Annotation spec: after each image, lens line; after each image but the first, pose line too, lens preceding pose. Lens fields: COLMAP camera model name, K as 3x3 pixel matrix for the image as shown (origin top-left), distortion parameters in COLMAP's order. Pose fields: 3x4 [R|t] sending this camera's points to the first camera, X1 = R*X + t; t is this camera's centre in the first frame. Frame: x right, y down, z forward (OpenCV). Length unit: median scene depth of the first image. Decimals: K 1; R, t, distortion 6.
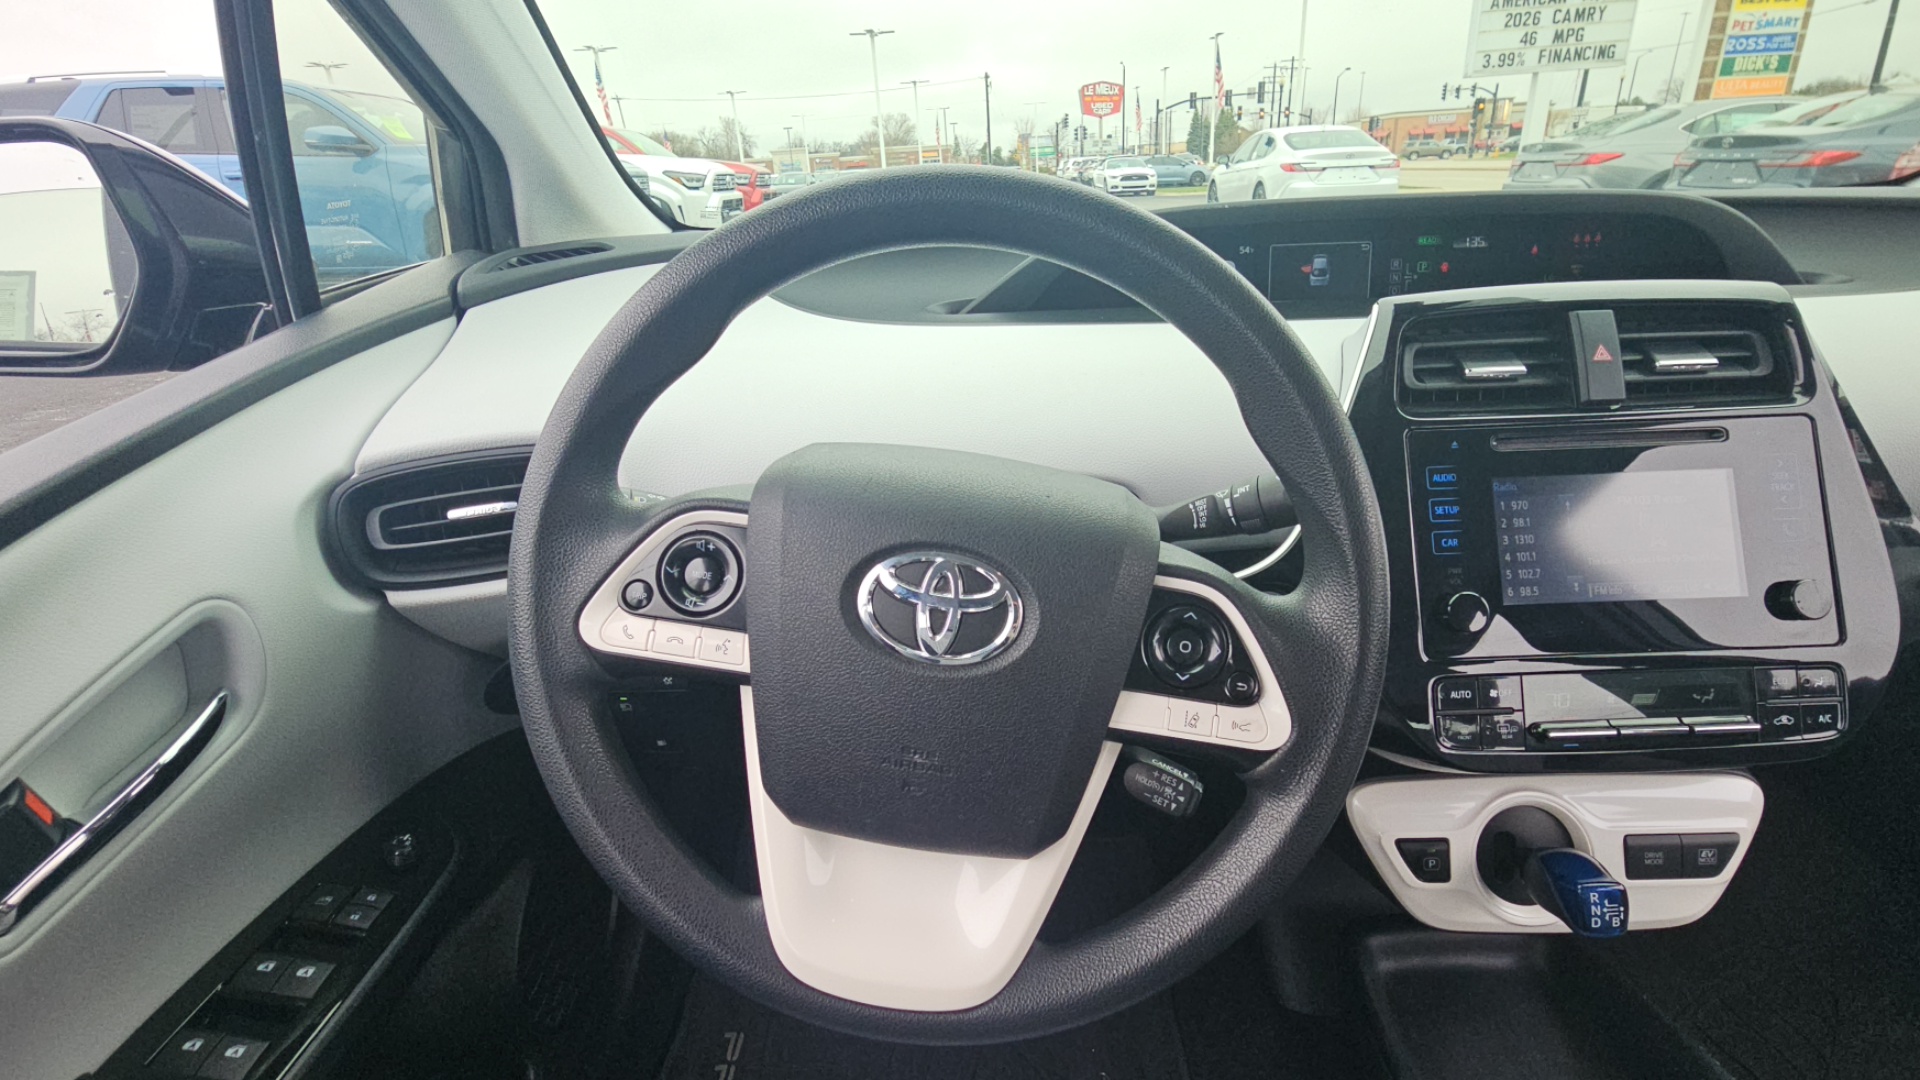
lens RADIAL K [[857.2, 0, 978.9], [0, 857.2, 540.2], [0, 0, 1]] dist [0.011578, -0.008352]
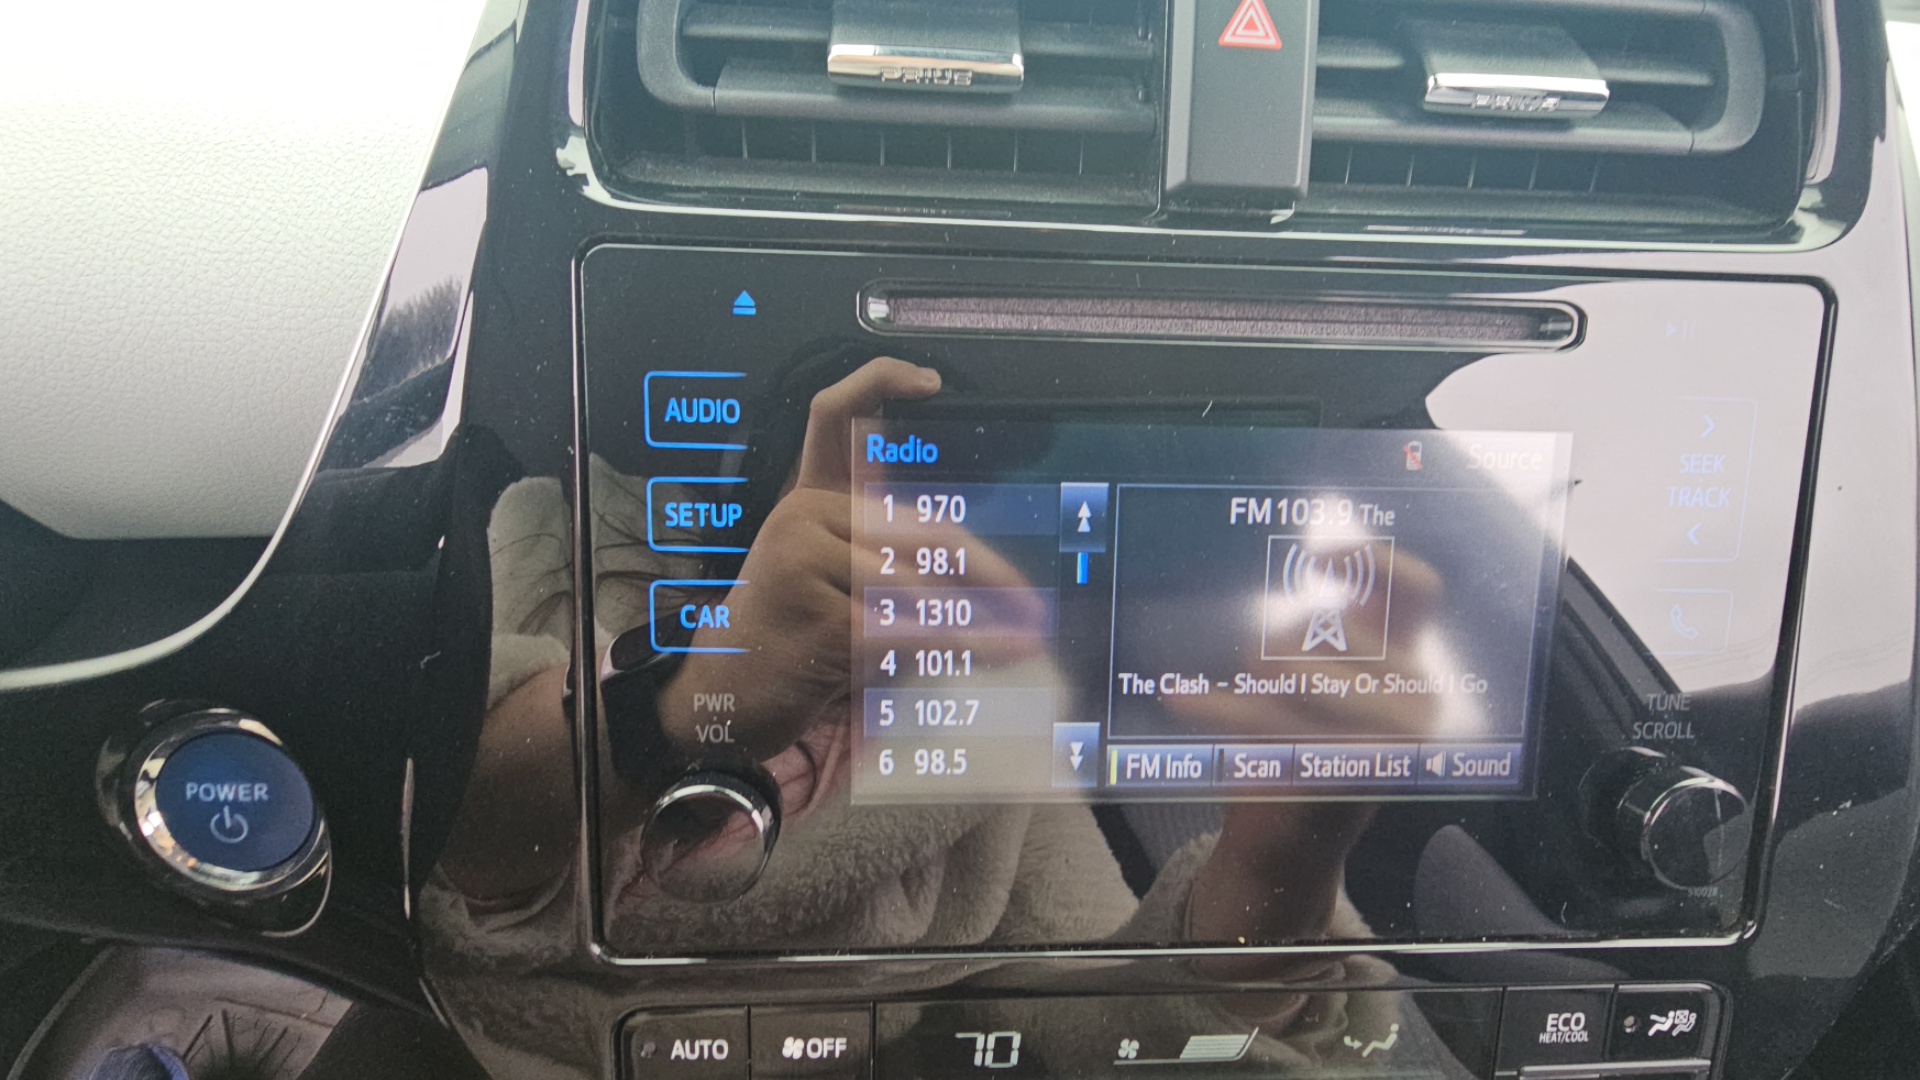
lens RADIAL K [[857.2, 0, 978.7], [0, 857.2, 581.3], [0, 0, 1]] dist [0.011578, -0.008352]
pose [[0.995864, 0.043719, 0.079645, 0.498417], [-0.060107, 0.974387, 0.216695, -0.068735], [-0.068131, -0.220586, 0.972985, 0.543483]]
